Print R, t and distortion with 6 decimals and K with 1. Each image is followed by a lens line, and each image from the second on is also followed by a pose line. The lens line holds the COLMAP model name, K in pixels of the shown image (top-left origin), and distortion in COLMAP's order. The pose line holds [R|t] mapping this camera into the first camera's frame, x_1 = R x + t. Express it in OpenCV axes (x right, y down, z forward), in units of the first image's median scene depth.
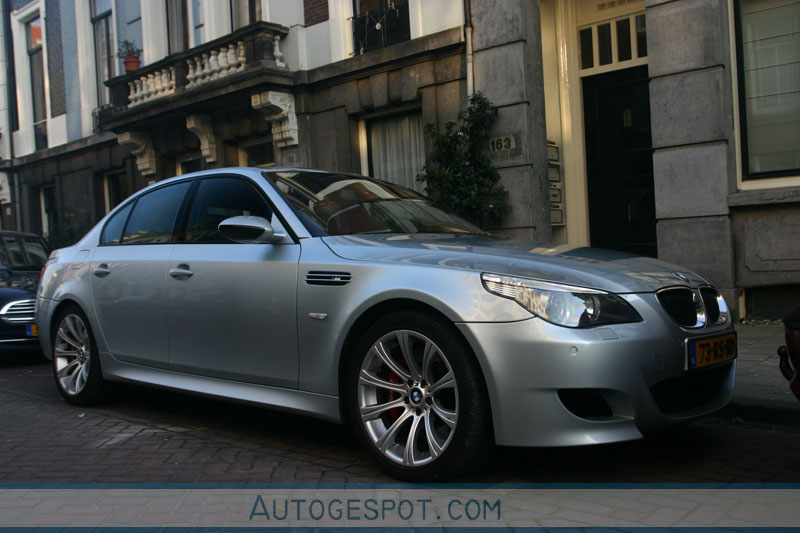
lens RADIAL K [[753.5, 0, 400.0], [0, 753.5, 266.5], [0, 0, 1]] dist [-0.057815, 0.004479]
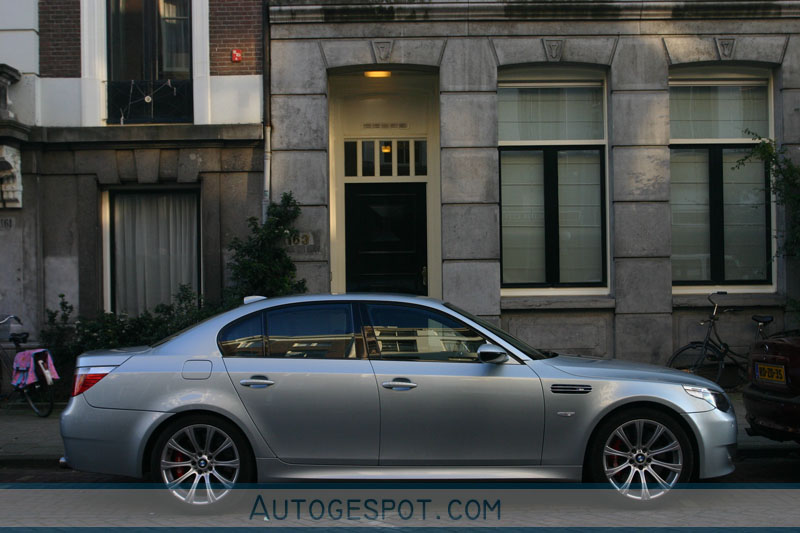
lens RADIAL K [[868.3, 0, 400.0], [0, 868.3, 266.5], [0, 0, 1]] dist [-0.035414, -0.002082]
pose [[0.751624, 0.049827, 0.657708, -0.569246], [-0.009779, 0.997875, -0.064422, -0.043201], [-0.659520, 0.041990, 0.750514, -0.040514]]
